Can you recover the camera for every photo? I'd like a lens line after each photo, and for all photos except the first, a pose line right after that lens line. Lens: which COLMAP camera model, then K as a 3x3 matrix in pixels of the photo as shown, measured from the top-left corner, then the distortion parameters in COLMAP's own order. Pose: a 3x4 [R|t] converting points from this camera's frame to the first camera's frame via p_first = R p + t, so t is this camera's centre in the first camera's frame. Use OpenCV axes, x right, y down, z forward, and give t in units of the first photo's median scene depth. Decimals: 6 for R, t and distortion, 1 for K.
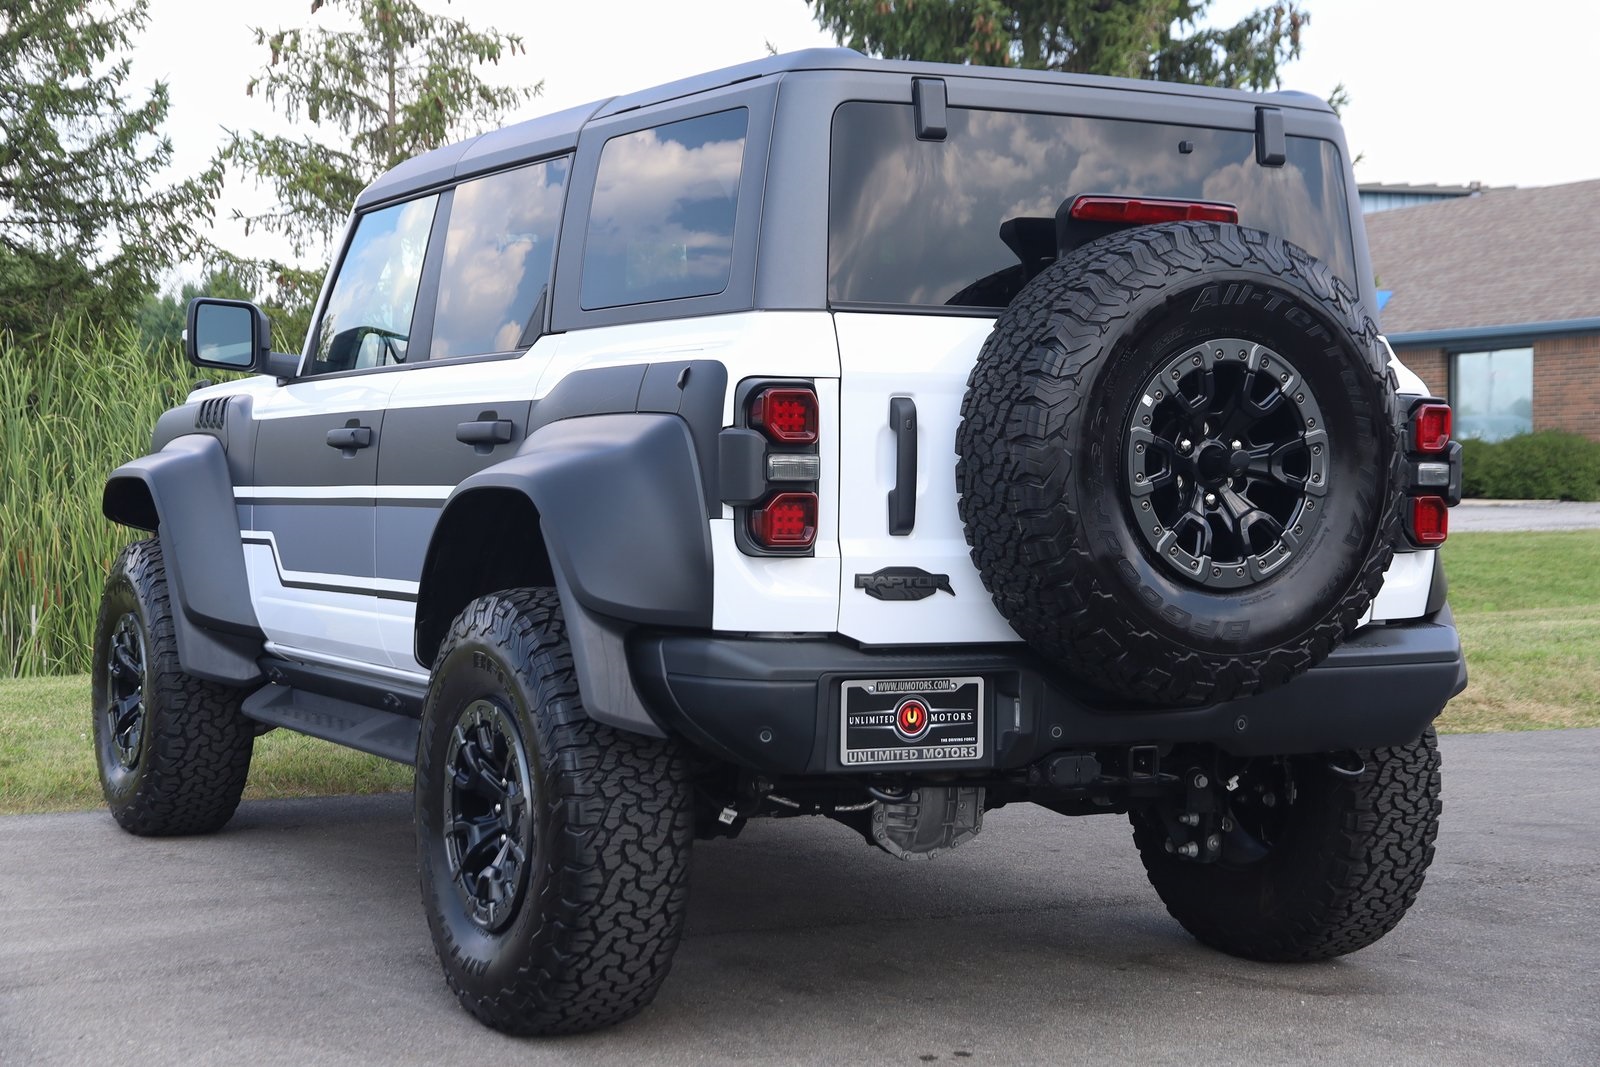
lens RADIAL K [[2651.3, 0, 790.2], [0, 2651.3, 529.8], [0, 0, 1]] dist [0.153971, 0.187249]
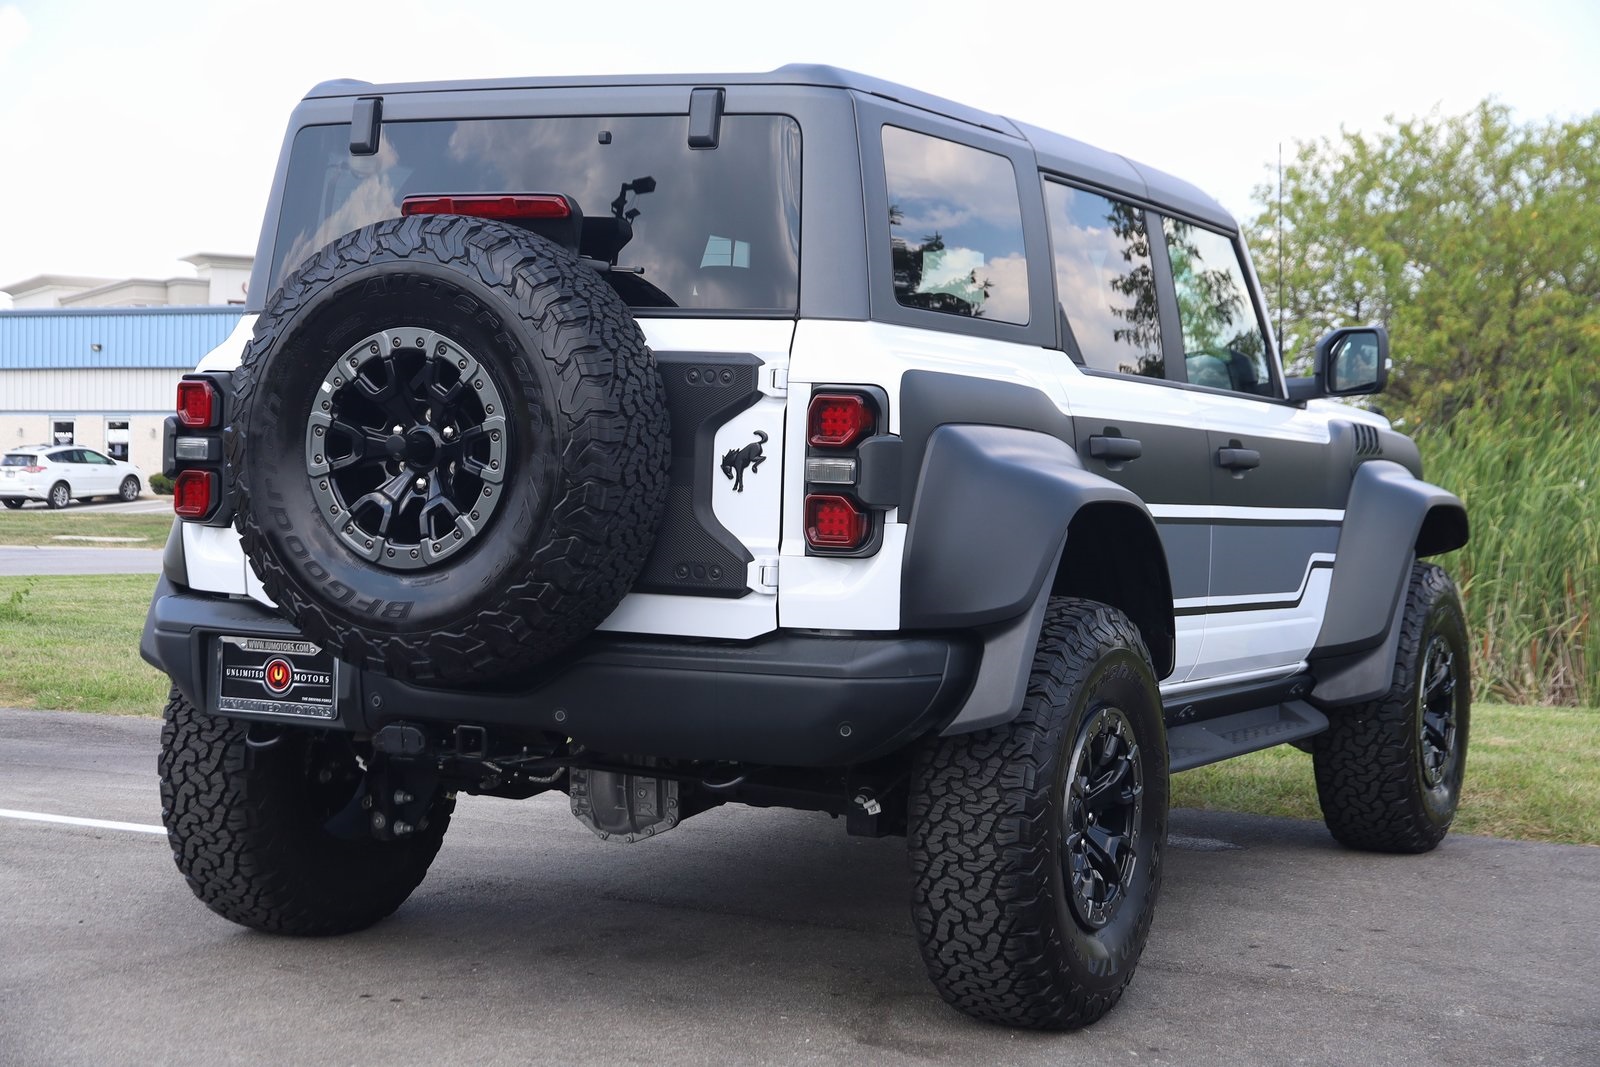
lens RADIAL K [[2651.3, 0, 790.2], [0, 2651.3, 529.8], [0, 0, 1]] dist [0.153971, 0.187249]
pose [[0.585062, 0.028287, -0.810495, 1.069652], [-0.046365, 0.998924, 0.001394, -0.001751], [0.809662, 0.036763, 0.585744, 0.510484]]
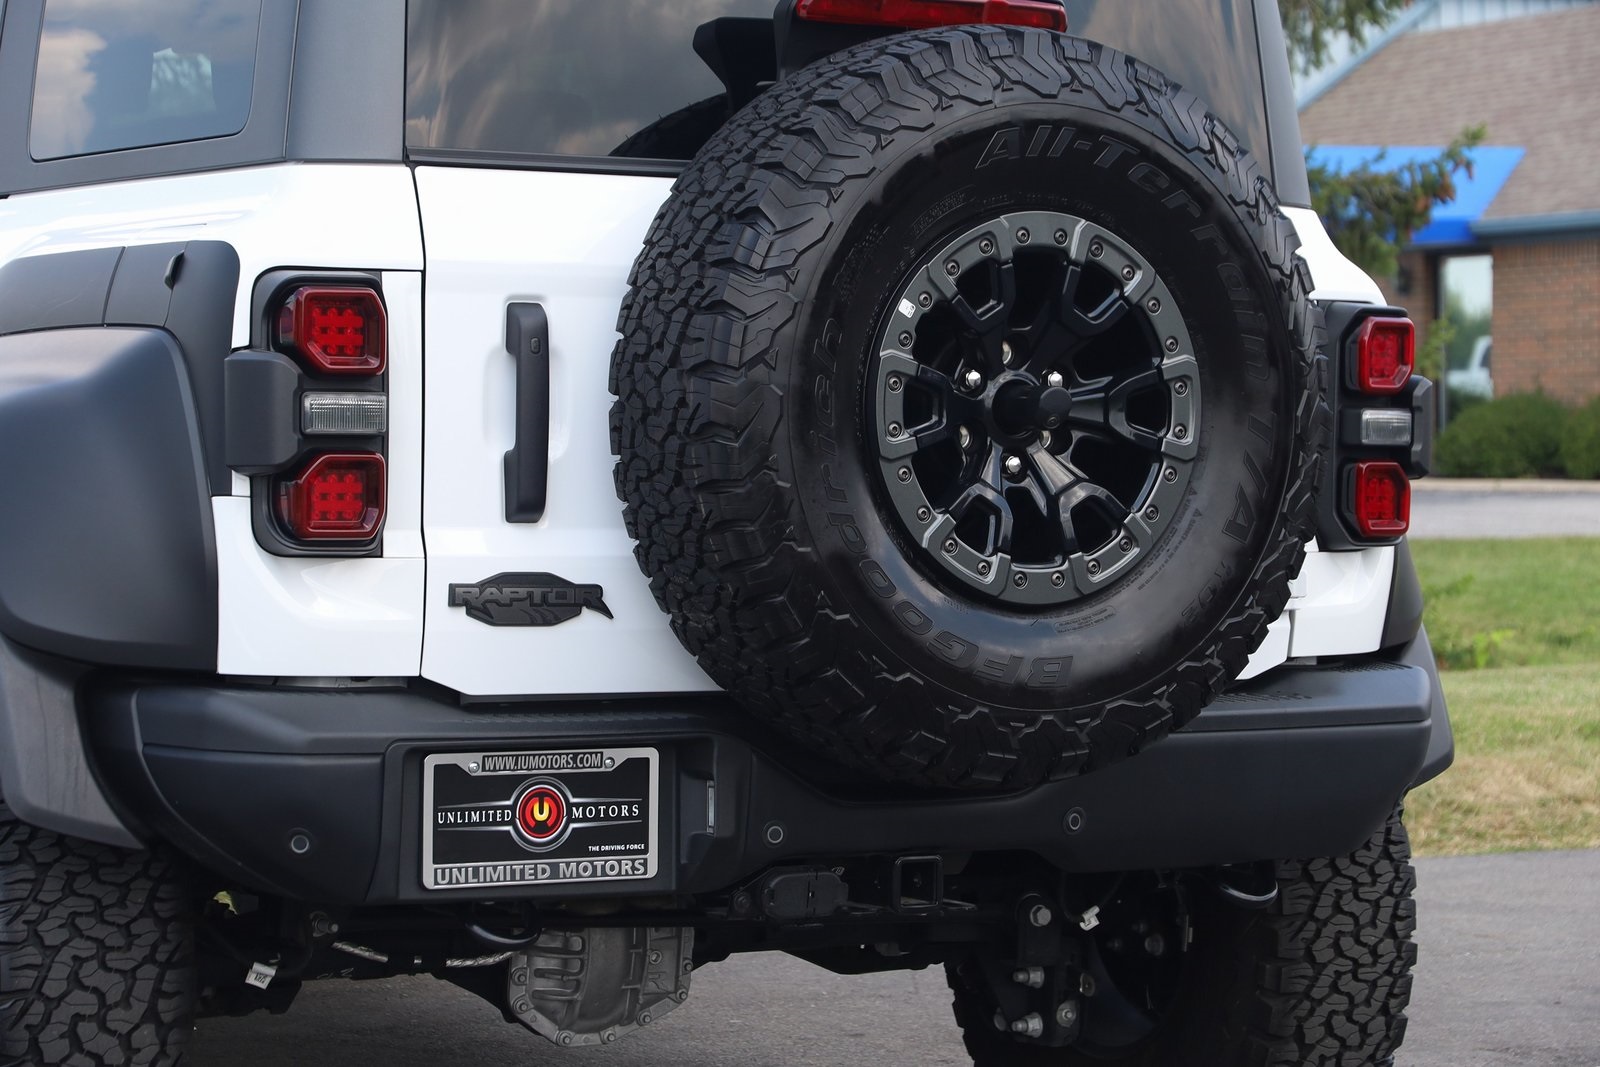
lens RADIAL K [[4331.0, 0, 800.0], [0, 4331.0, 533.5], [0, 0, 1]] dist [0.277216, 0.248952]
pose [[0.998855, -0.001344, 0.047825, 0.057544], [0.001379, 0.999999, -0.000709, 0.005515], [-0.047824, 0.000774, 0.998855, -0.027894]]
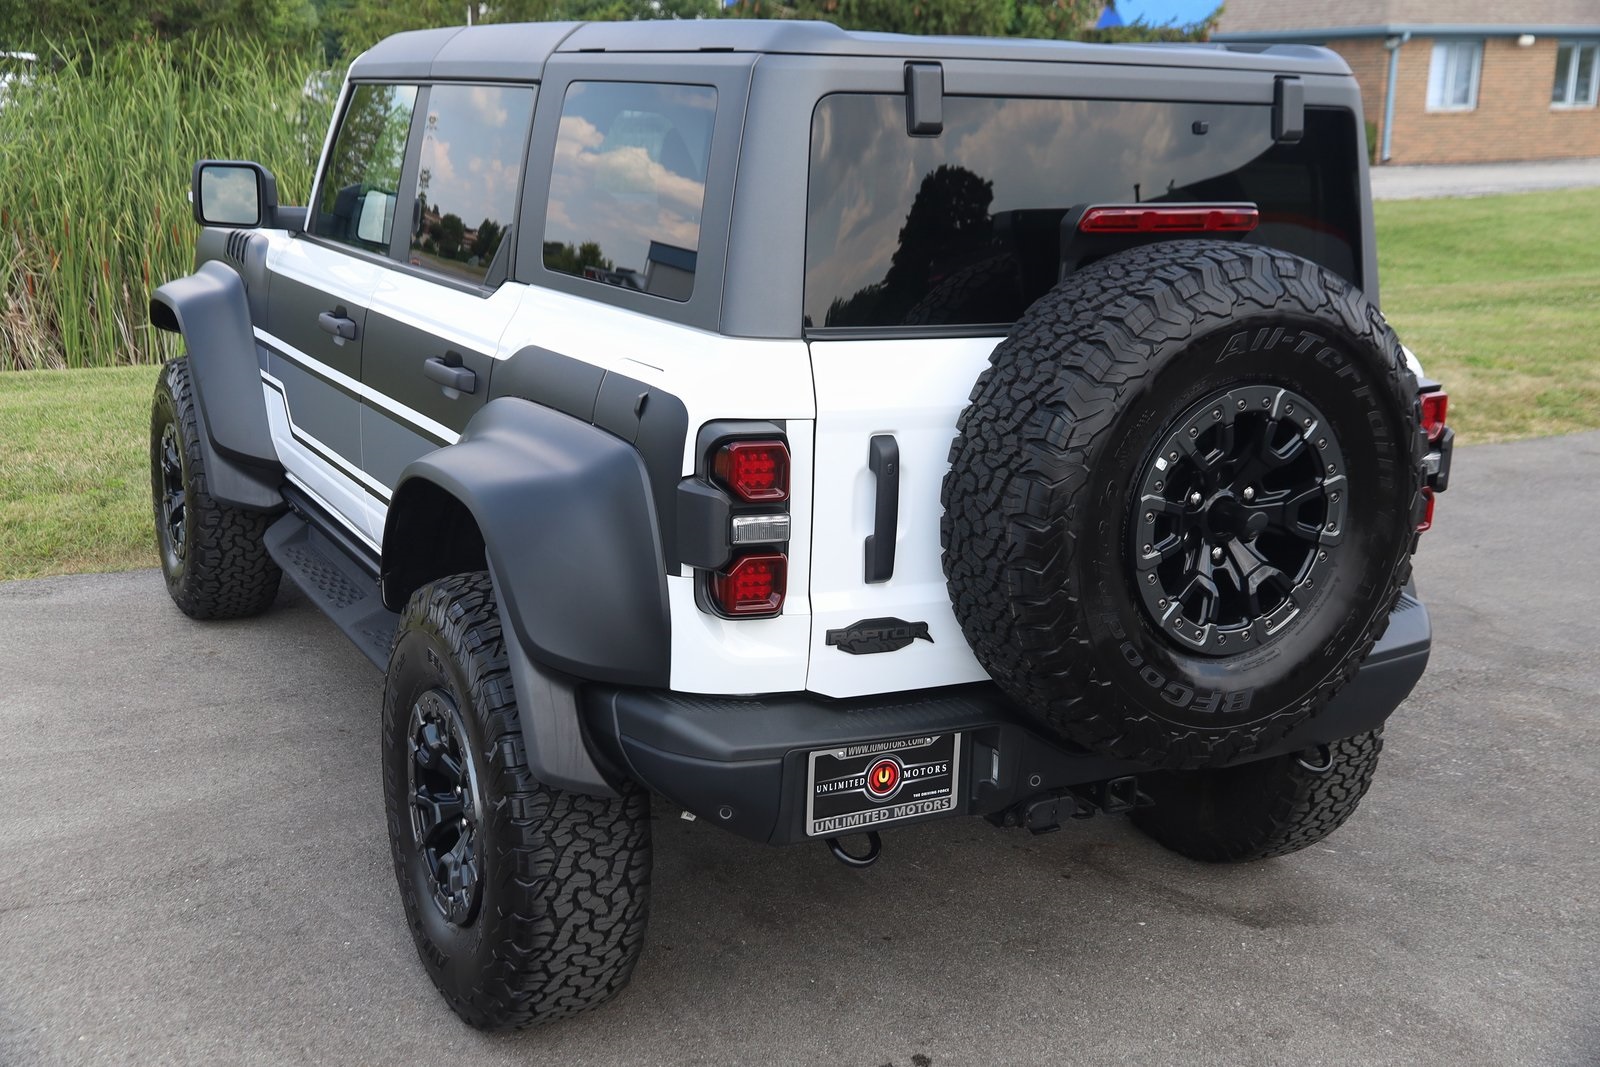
lens RADIAL K [[1807.1, 0, 792.6], [0, 1807.1, 517.6], [0, 0, 1]] dist [0.020615, 0.238217]
pose [[0.999749, 0.018233, 0.013004, 0.003916], [-0.020546, 0.977793, 0.208563, -0.149115], [-0.008912, -0.208777, 0.977923, 0.394080]]
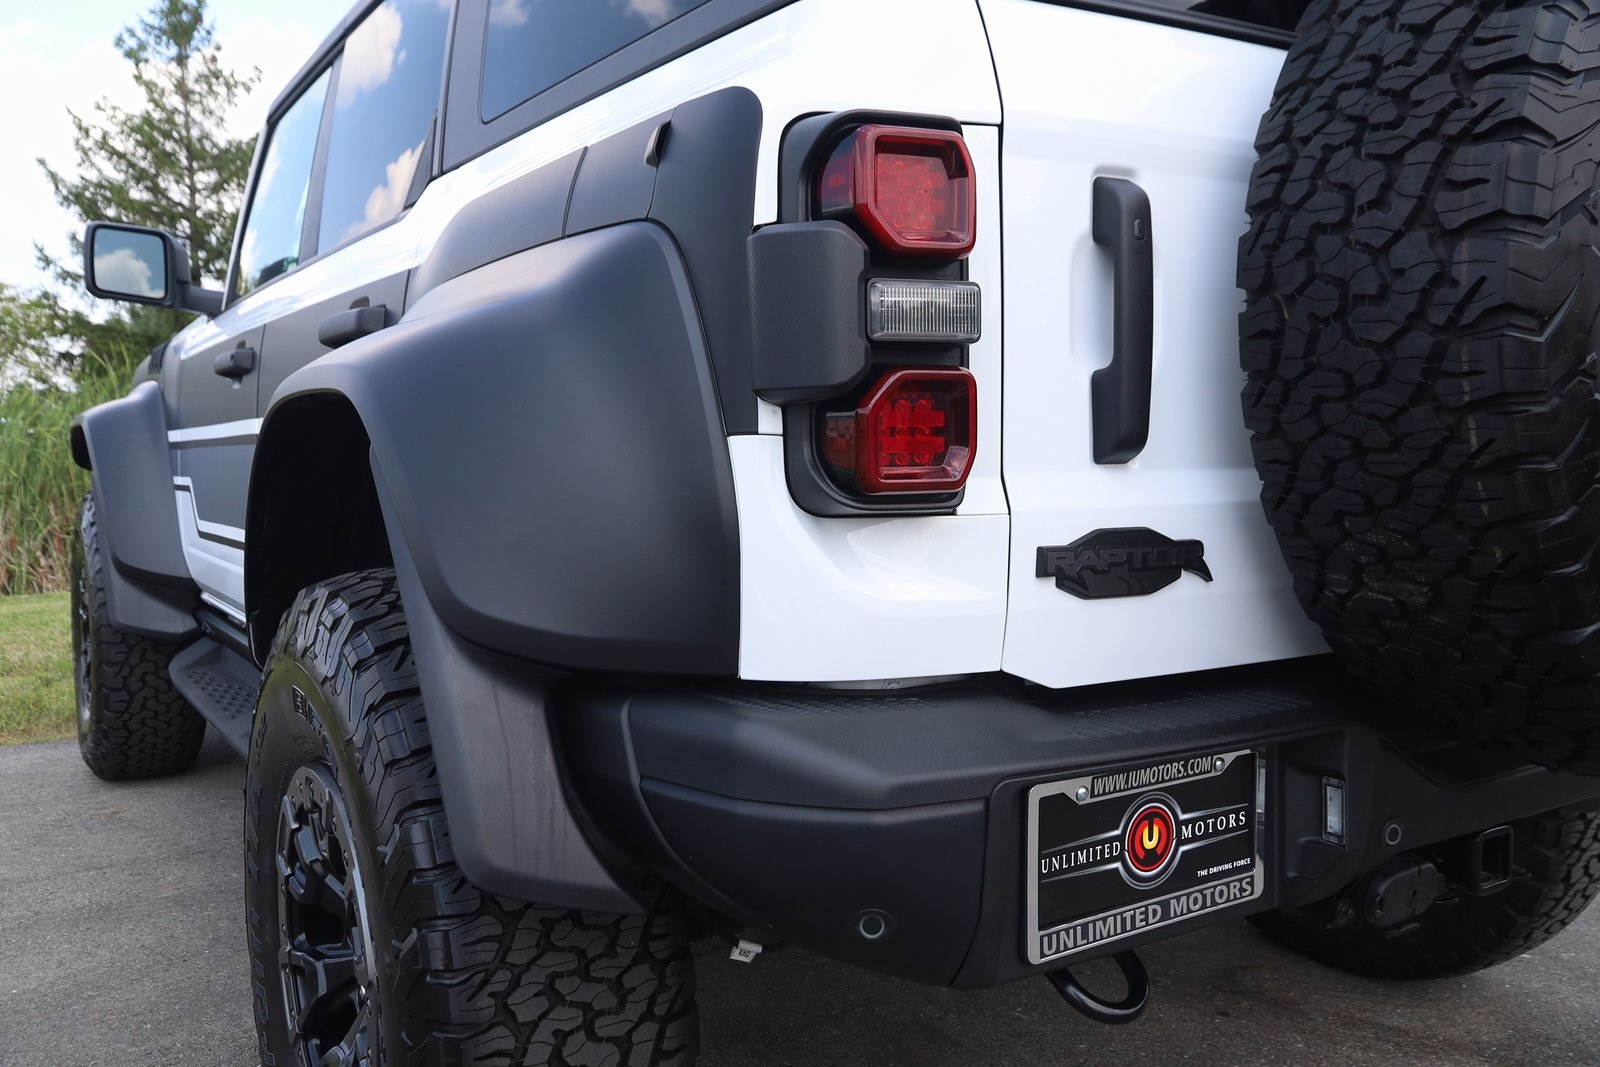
lens RADIAL K [[1343.0, 0, 789.2], [0, 1343.0, 512.7], [0, 0, 1]] dist [-0.060123, 0.121717]
pose [[0.996245, -0.024620, 0.083004, -0.038317], [0.021667, 0.999107, 0.036281, 0.000939], [-0.083823, -0.034346, 0.995889, 0.757843]]
